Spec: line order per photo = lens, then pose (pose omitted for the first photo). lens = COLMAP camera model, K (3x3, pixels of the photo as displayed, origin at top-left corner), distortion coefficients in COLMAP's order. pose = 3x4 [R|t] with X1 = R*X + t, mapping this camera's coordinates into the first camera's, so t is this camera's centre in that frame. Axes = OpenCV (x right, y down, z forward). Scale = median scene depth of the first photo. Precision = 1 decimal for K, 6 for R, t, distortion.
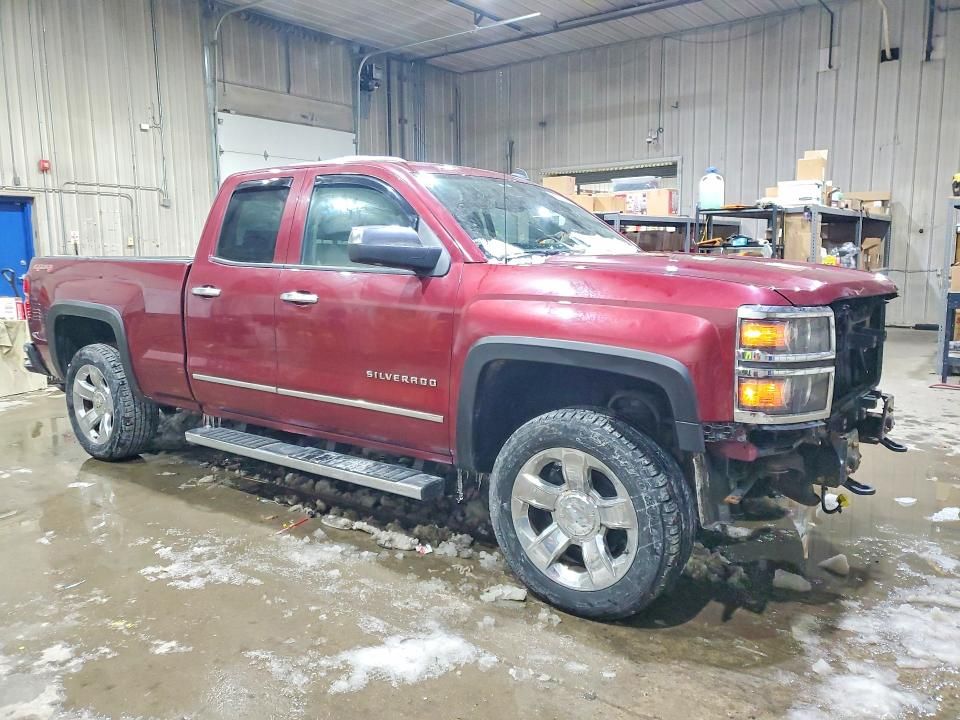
lens RADIAL K [[758.1, 0, 480.0], [0, 758.1, 360.0], [0, 0, 1]] dist [0.009851, 0.013564]
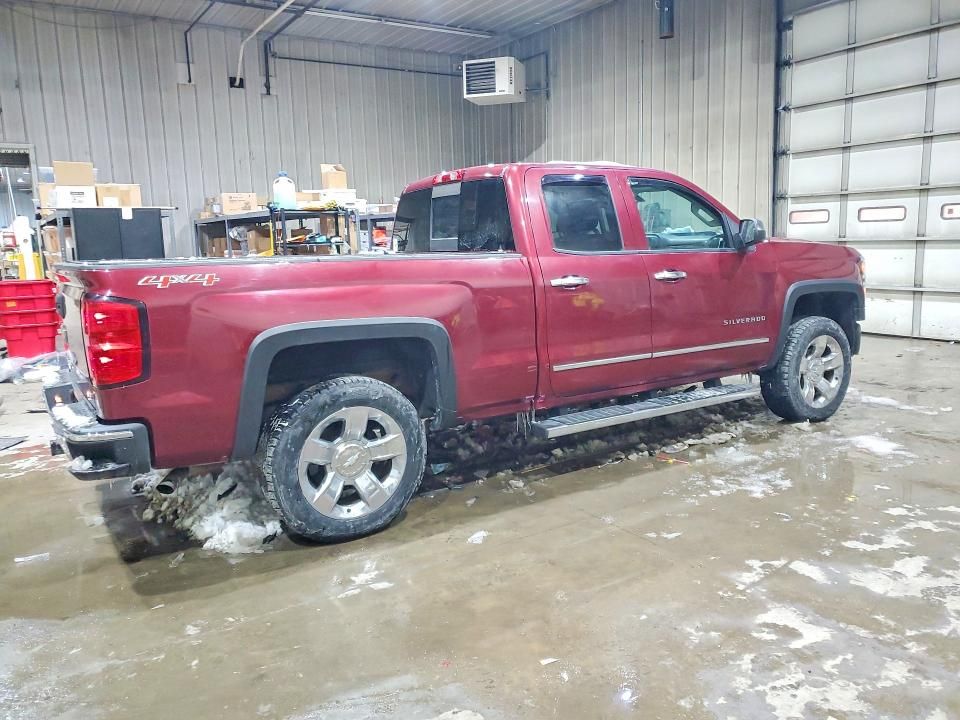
lens RADIAL K [[766.0, 0, 480.0], [0, 766.0, 360.0], [0, 0, 1]] dist [0.012034, -0.003759]
pose [[0.328335, -0.148353, 0.932839, -1.562950], [0.155431, 0.982612, 0.101561, -0.124240], [-0.931685, 0.111646, 0.345684, 0.879723]]
